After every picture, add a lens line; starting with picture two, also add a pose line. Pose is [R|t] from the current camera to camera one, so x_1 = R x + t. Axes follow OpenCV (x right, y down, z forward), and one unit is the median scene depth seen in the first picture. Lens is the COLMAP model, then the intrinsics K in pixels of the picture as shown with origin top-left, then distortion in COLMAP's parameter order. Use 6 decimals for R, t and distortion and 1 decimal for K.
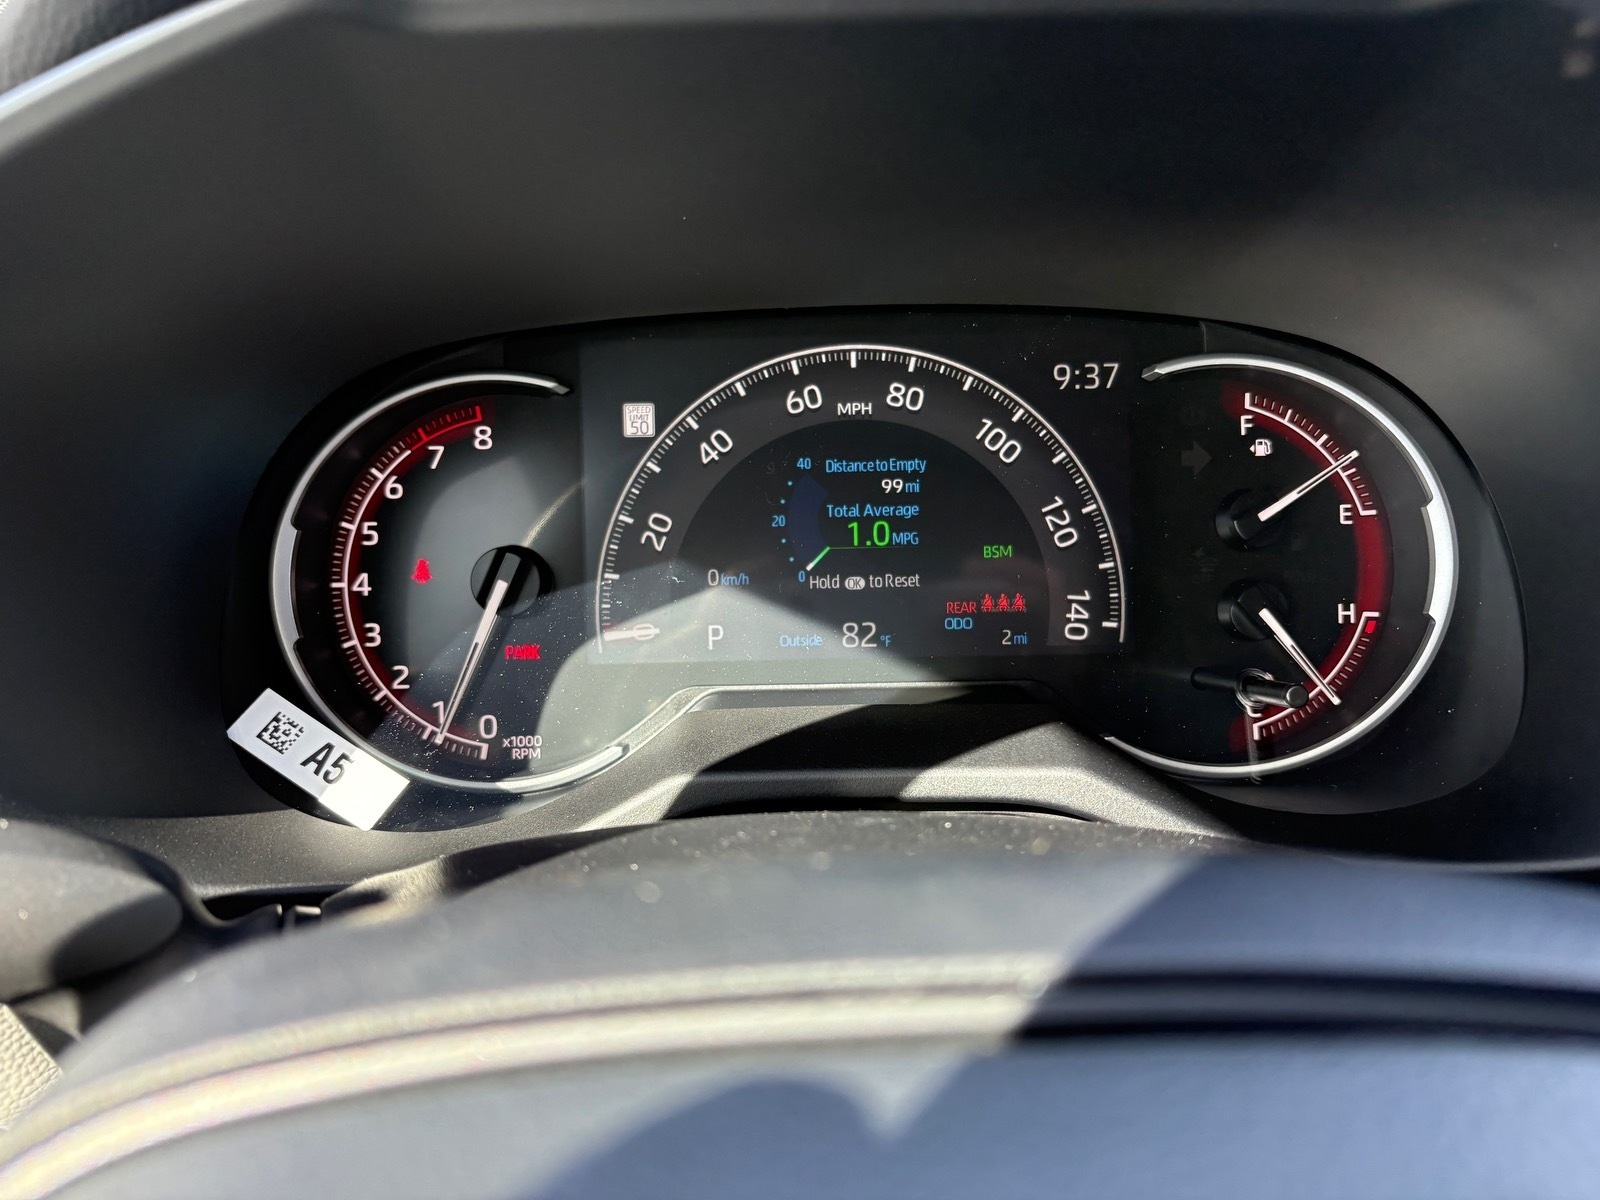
lens RADIAL K [[1225.4, 0, 798.9], [0, 1225.4, 605.3], [0, 0, 1]] dist [0.008031, 0.000300]
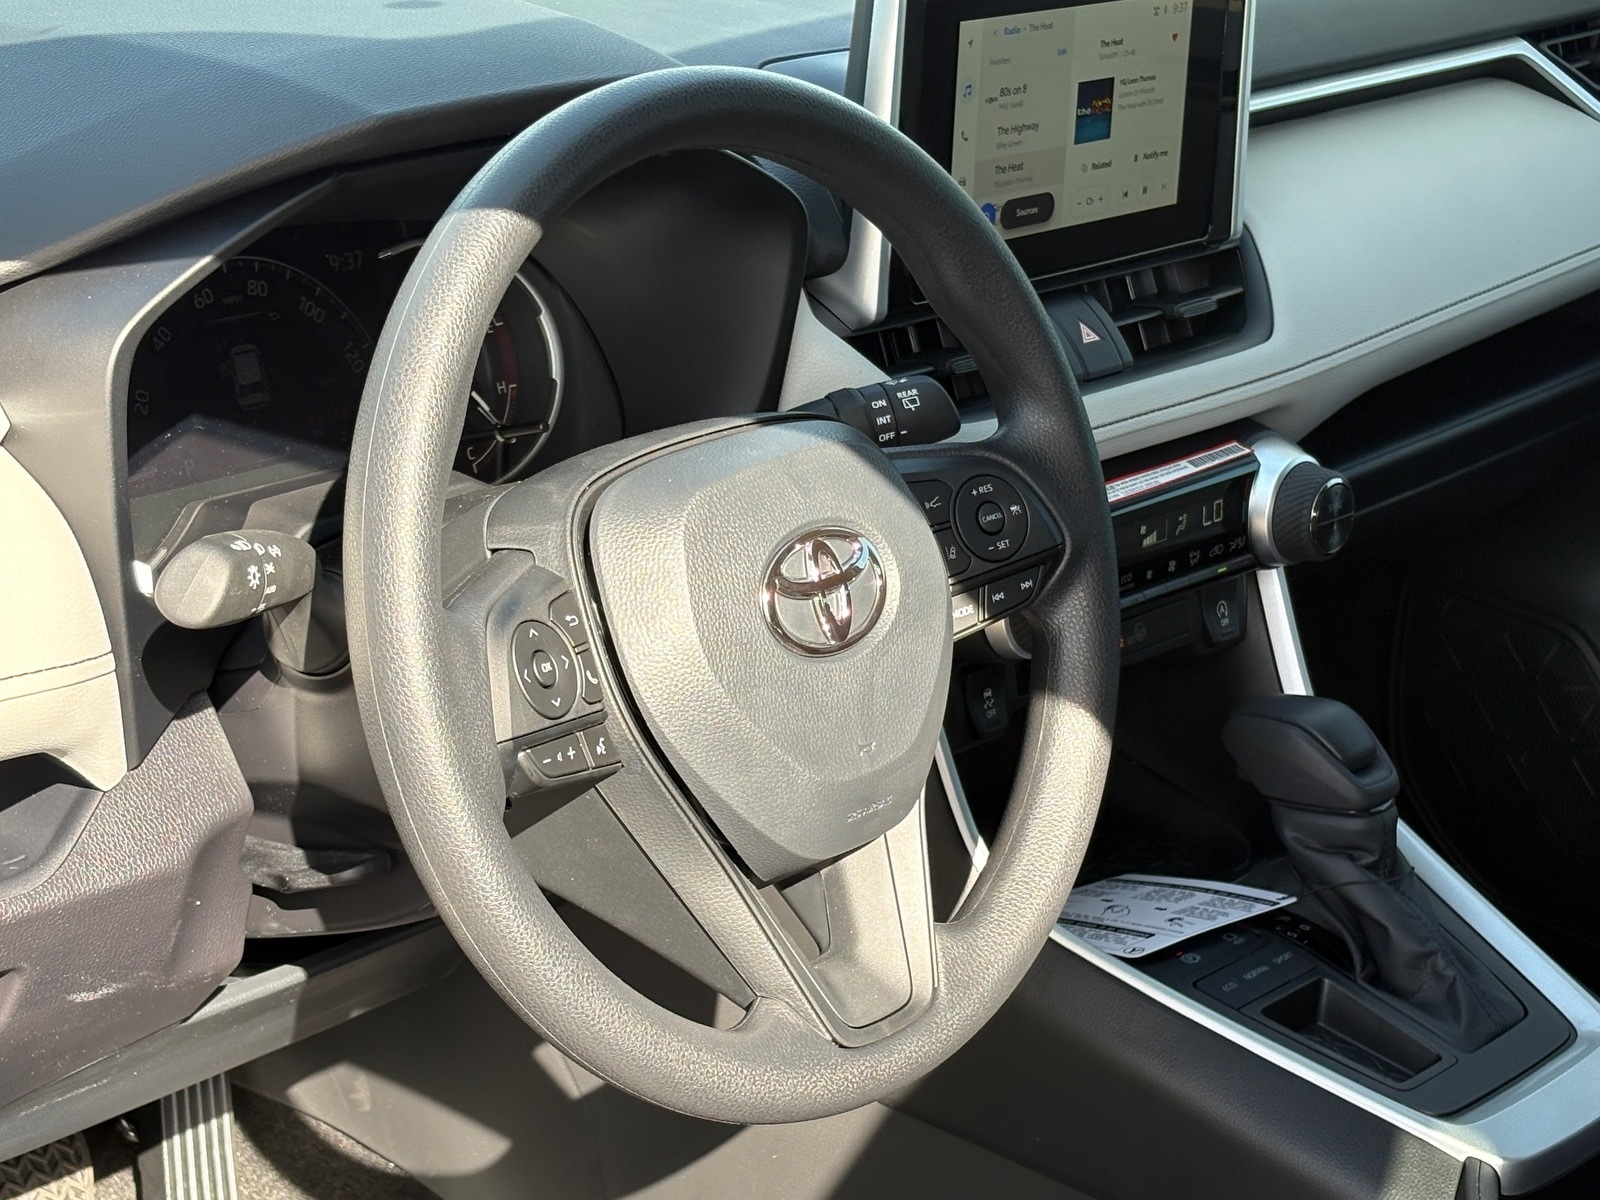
lens RADIAL K [[3174.1, 0, 799.0], [0, 3174.1, 610.2], [0, 0, 1]] dist [0.254347, 0.000000]
pose [[0.631473, -0.201495, 0.748760, -2.508312], [0.196713, 0.975685, 0.096662, -0.035525], [-0.750031, 0.086251, 0.655755, -2.027916]]
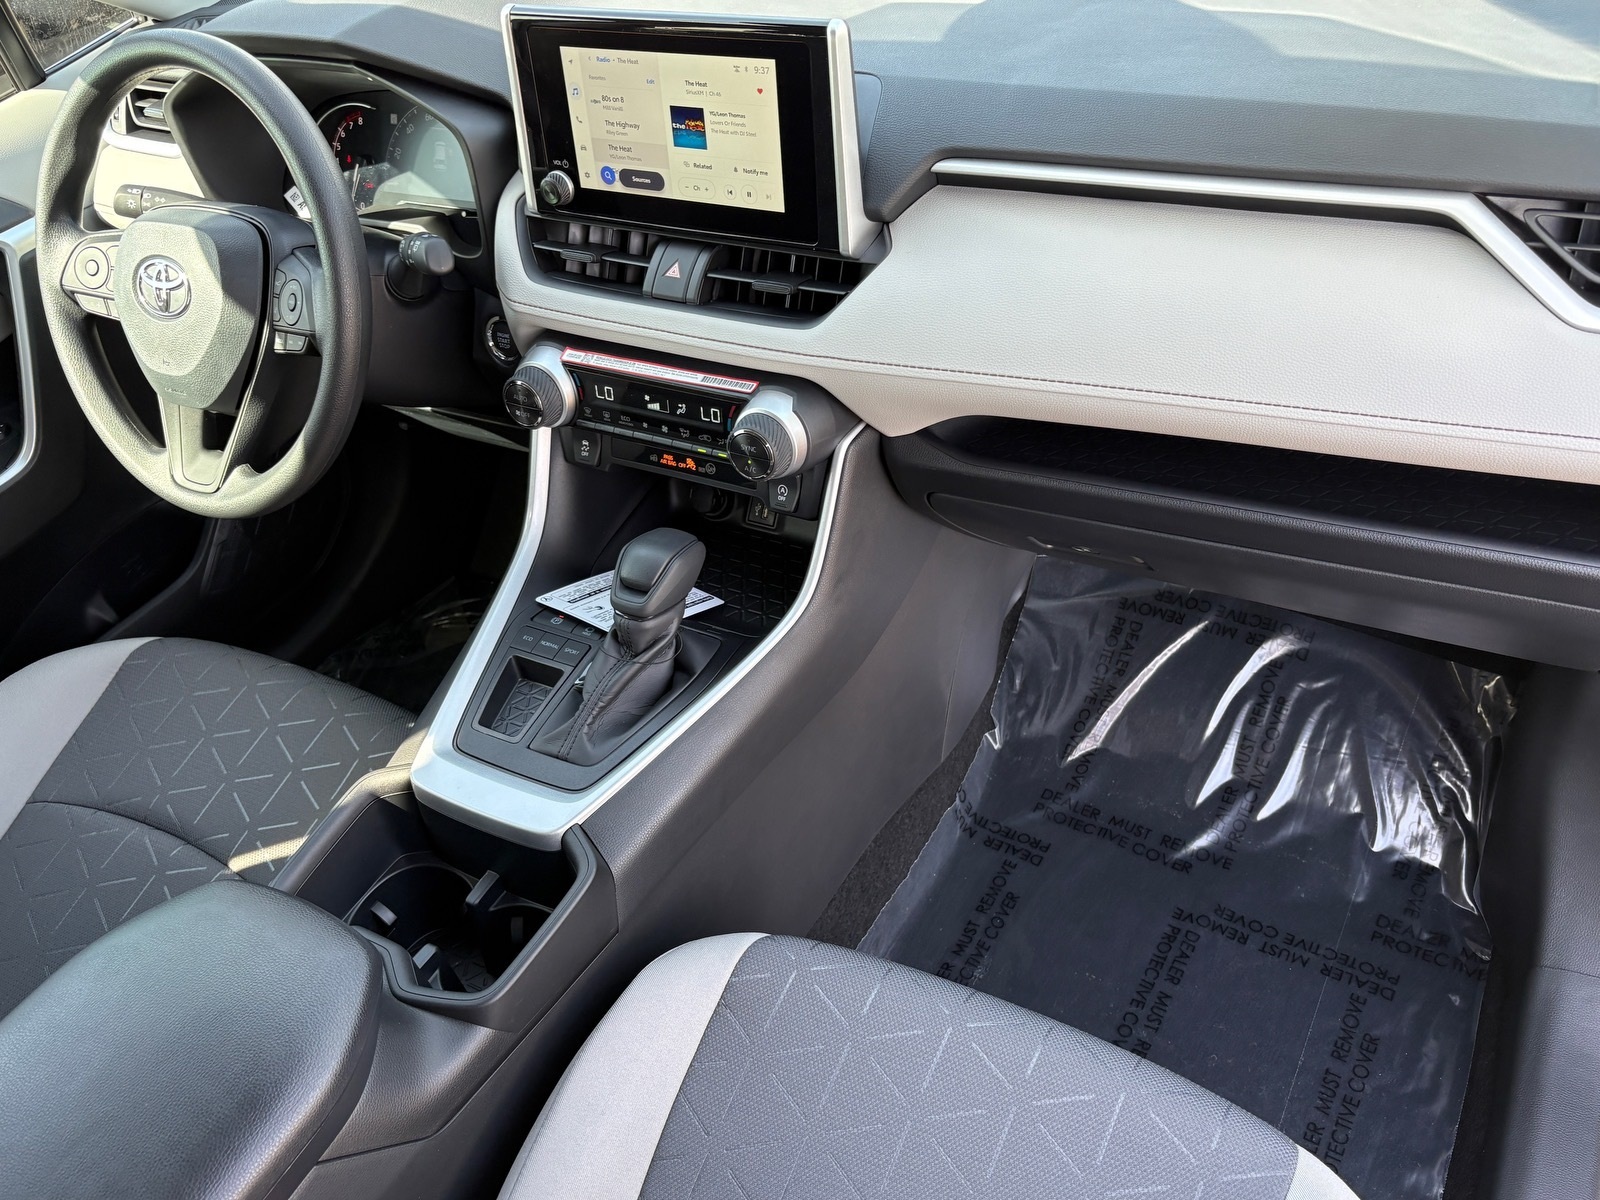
lens RADIAL K [[1330.6, 0, 789.3], [0, 1330.6, 605.5], [0, 0, 1]] dist [0.033827, -0.045371]
pose [[0.878080, 0.232588, -0.418186, 2.723579], [-0.096538, 0.942060, 0.321253, -0.175462], [0.468675, -0.241715, 0.849657, -2.008083]]
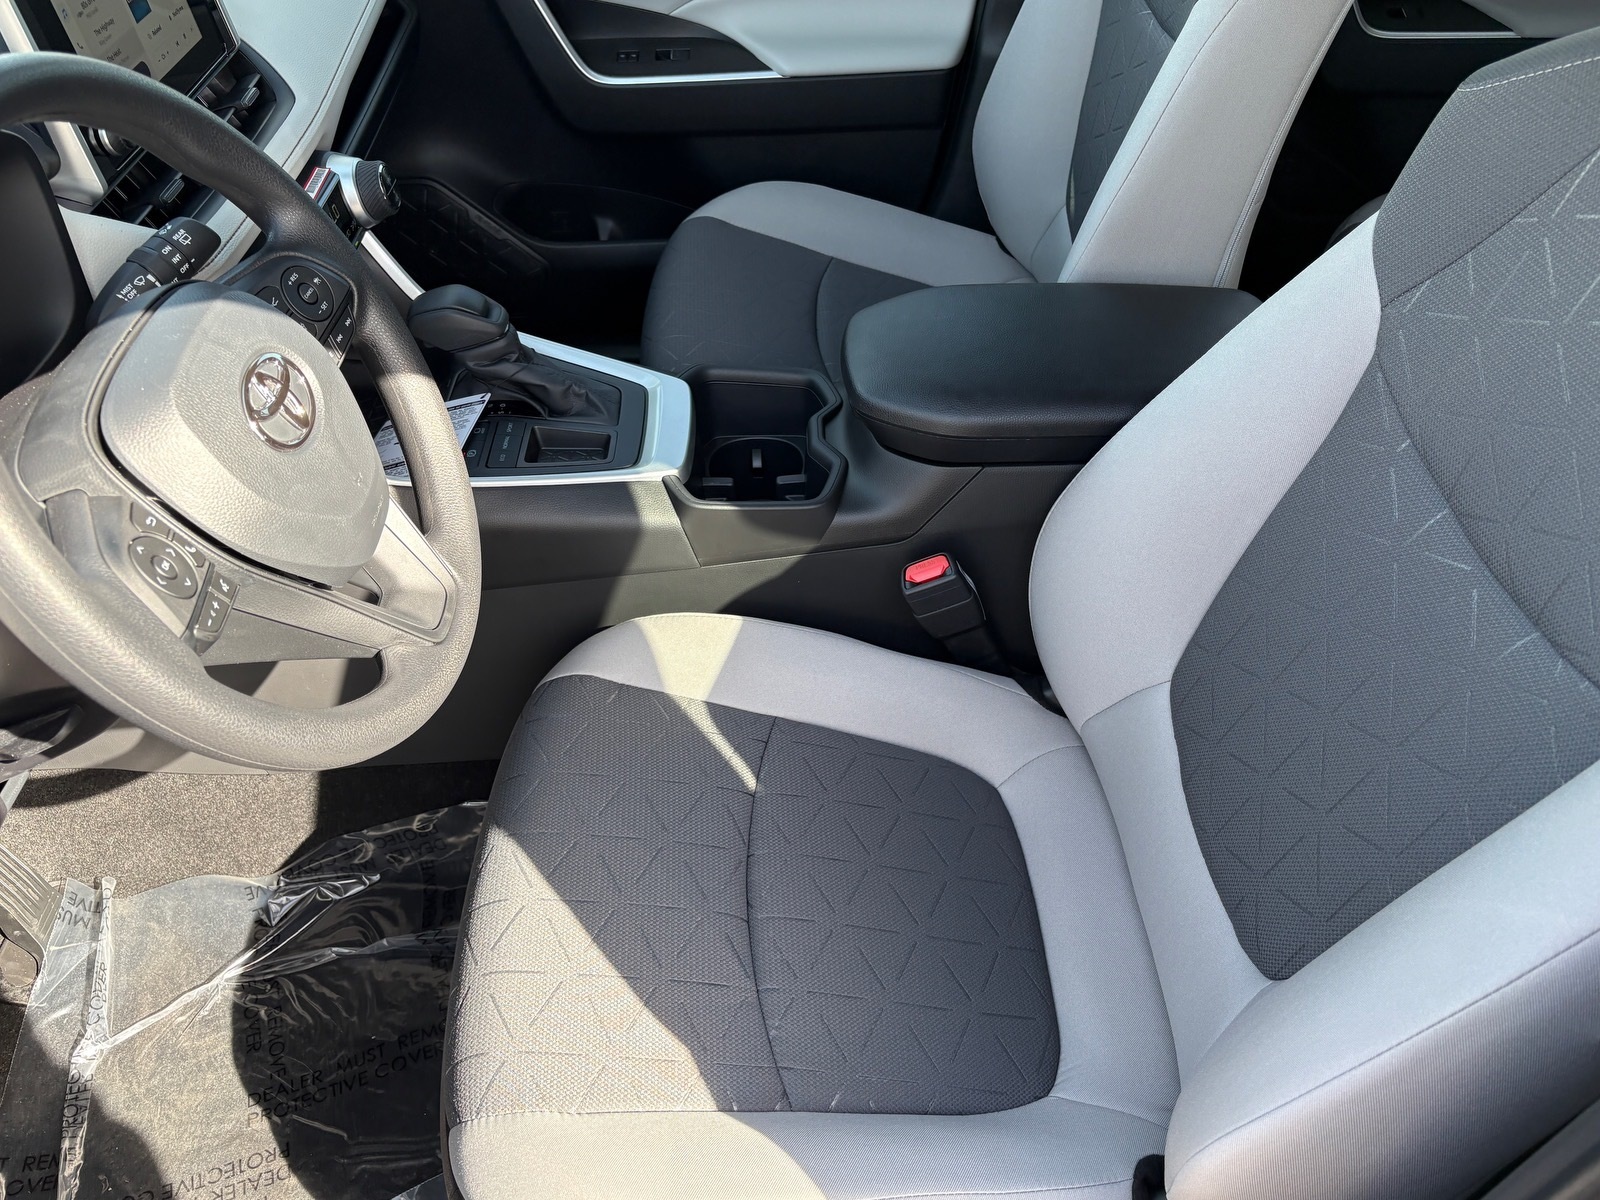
lens RADIAL K [[1246.7, 0, 802.4], [0, 1246.7, 589.1], [0, 0, 1]] dist [0.000628, -0.000034]
pose [[-0.051507, -0.646764, 0.760949, -1.660193], [0.438886, 0.669777, 0.598981, -0.317851], [-0.897065, 0.364821, 0.249357, -0.951900]]
